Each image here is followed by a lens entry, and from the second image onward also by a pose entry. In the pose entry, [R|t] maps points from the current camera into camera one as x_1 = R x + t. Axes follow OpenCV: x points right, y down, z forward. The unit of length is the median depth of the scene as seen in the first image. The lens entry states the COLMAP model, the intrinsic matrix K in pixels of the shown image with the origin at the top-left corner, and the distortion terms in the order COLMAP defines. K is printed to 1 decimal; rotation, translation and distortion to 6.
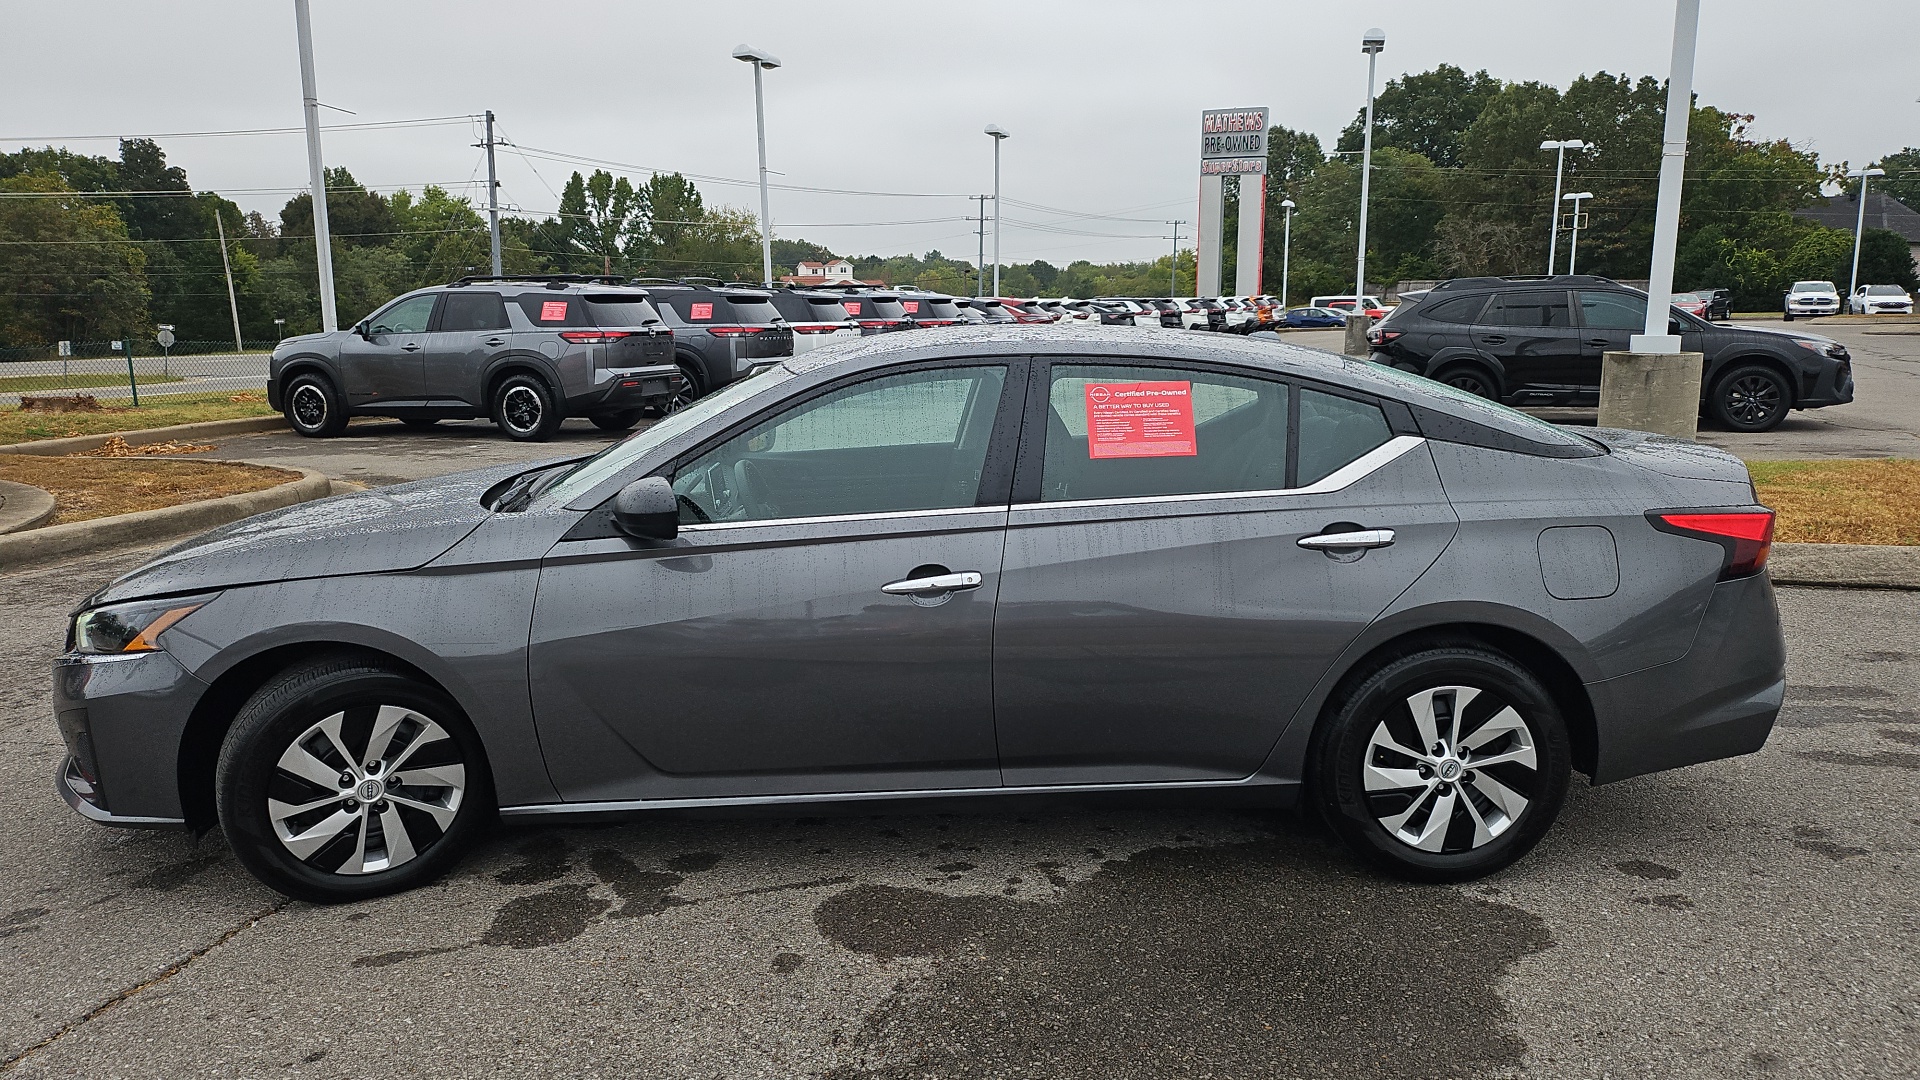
lens RADIAL K [[1351.5, 0, 957.2], [0, 1351.5, 550.9], [0, 0, 1]] dist [0.046299, -0.040508]
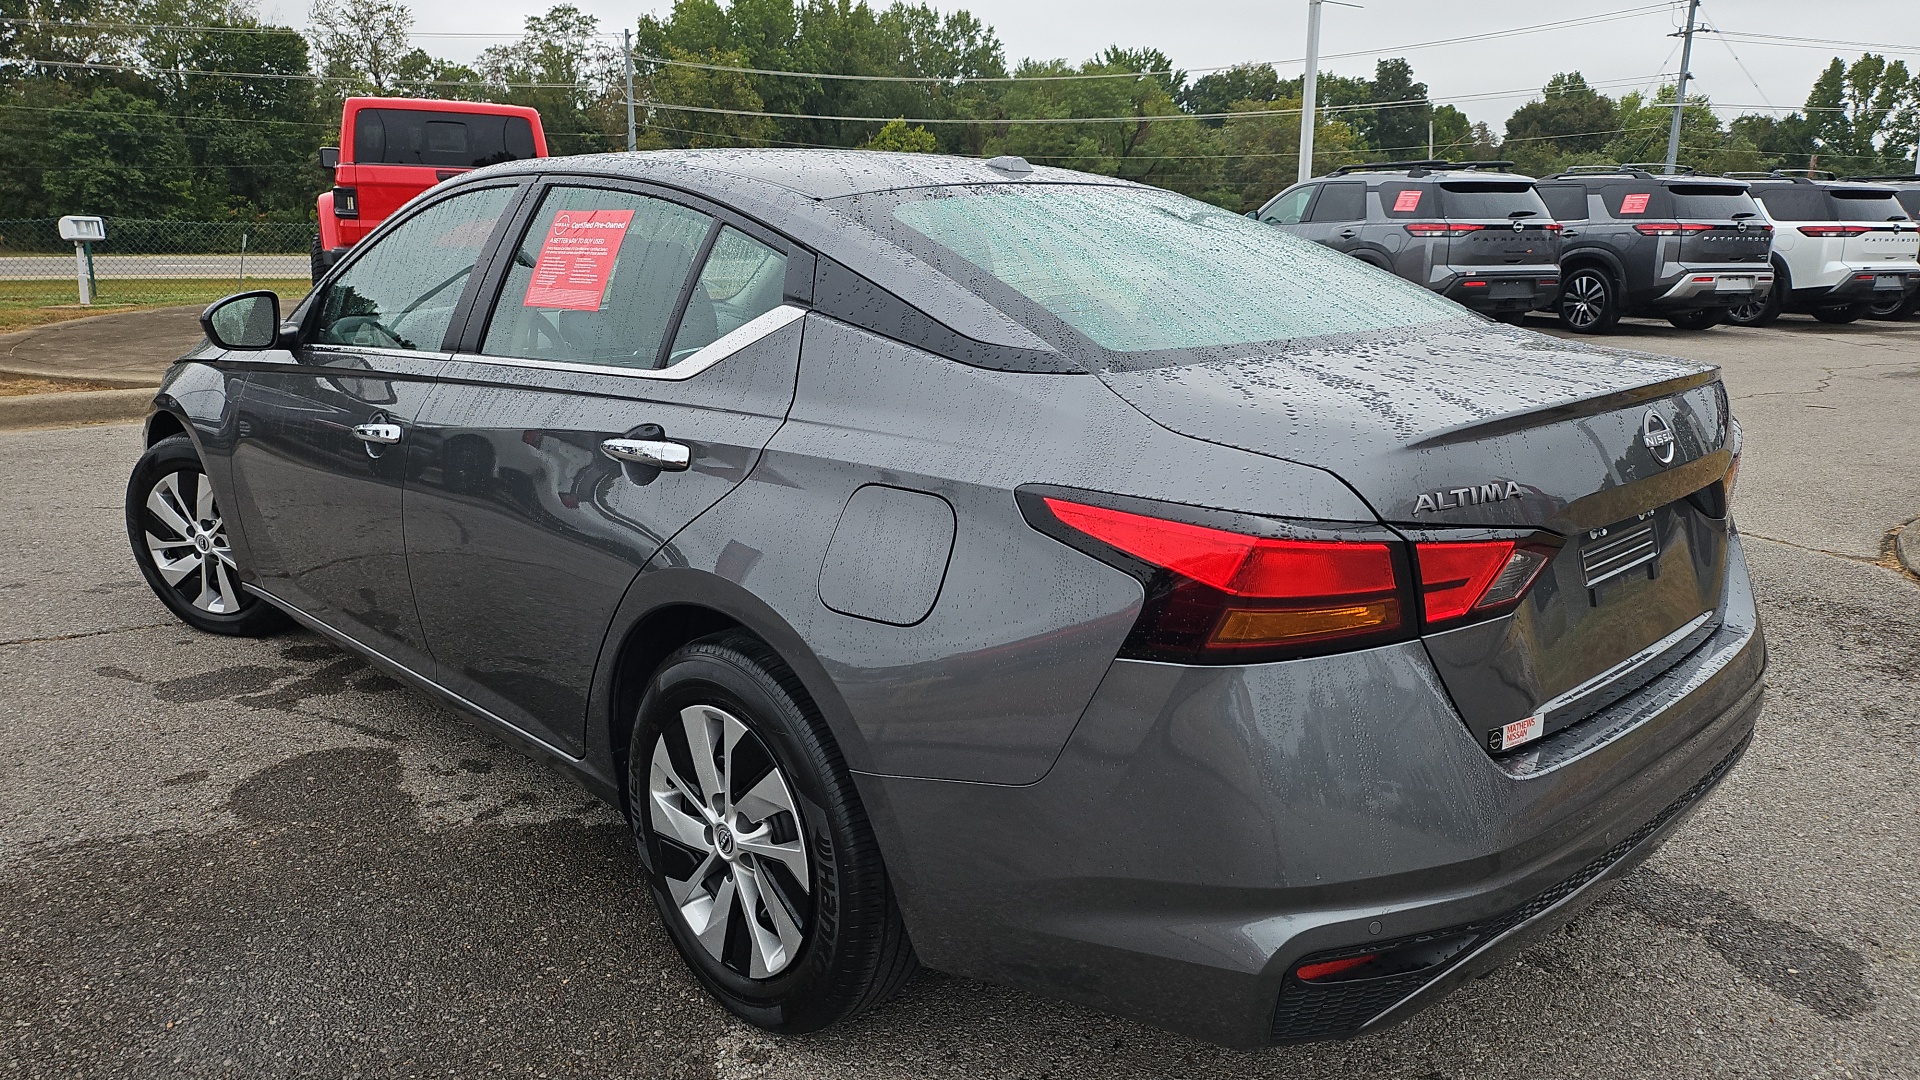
lens RADIAL K [[1351.5, 0, 1043.3], [0, 1351.5, 550.7], [0, 0, 1]] dist [0.046299, -0.040508]
pose [[0.672098, 0.187758, -0.716262, 0.100234], [-0.144863, 0.981966, 0.121477, -0.007681], [0.726154, 0.022115, 0.687177, 0.076391]]
